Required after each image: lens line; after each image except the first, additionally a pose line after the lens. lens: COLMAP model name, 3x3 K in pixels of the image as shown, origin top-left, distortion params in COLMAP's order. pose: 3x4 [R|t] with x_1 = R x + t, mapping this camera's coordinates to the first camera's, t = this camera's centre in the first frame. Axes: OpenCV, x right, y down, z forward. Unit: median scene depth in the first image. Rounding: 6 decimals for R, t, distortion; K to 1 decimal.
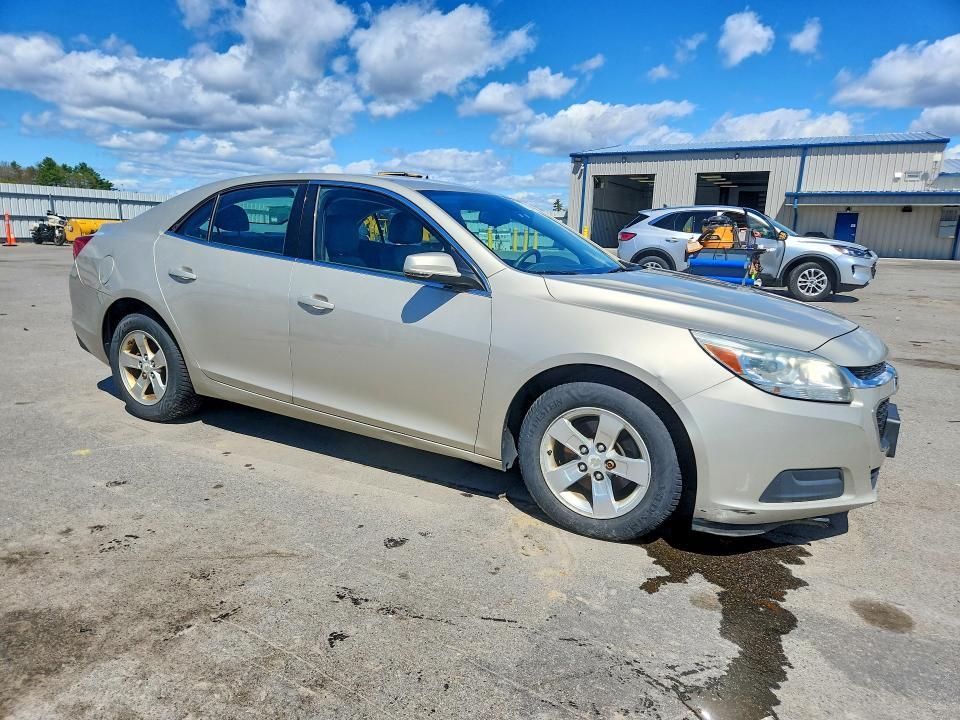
lens RADIAL K [[687.3, 0, 480.0], [0, 687.3, 360.0], [0, 0, 1]] dist [0.018820, -0.001199]
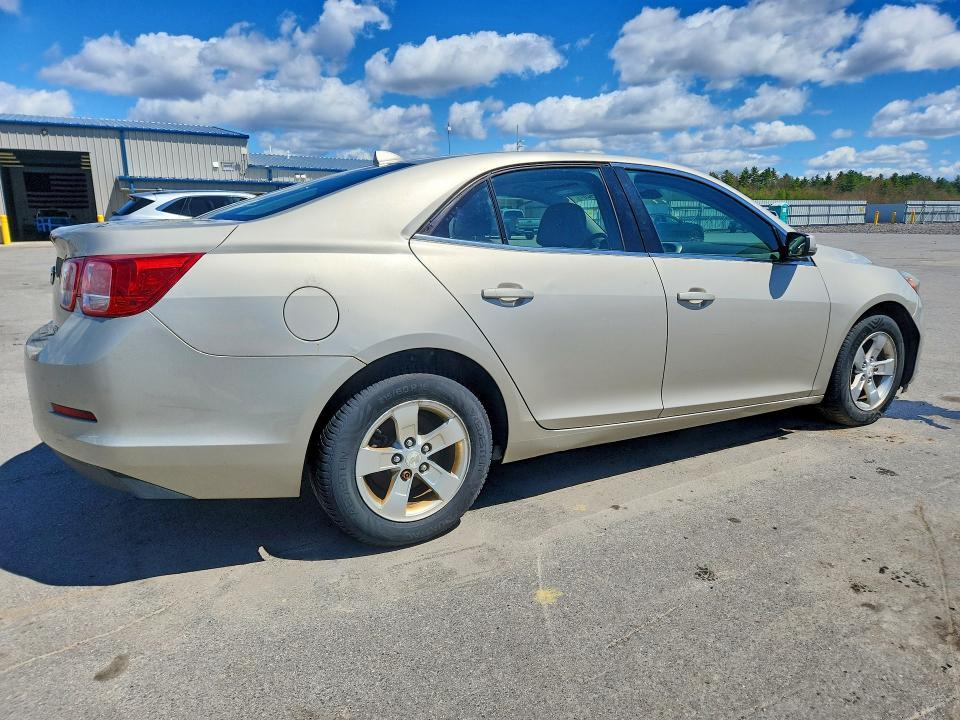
lens RADIAL K [[704.5, 0, 461.1], [0, 704.5, 360.4], [0, 0, 1]] dist [0.039584, 0.001104]
pose [[0.463089, -0.198154, 0.863877, -0.649672], [0.187258, 0.974559, 0.123161, -0.093037], [-0.866304, 0.104733, 0.488414, 0.436444]]
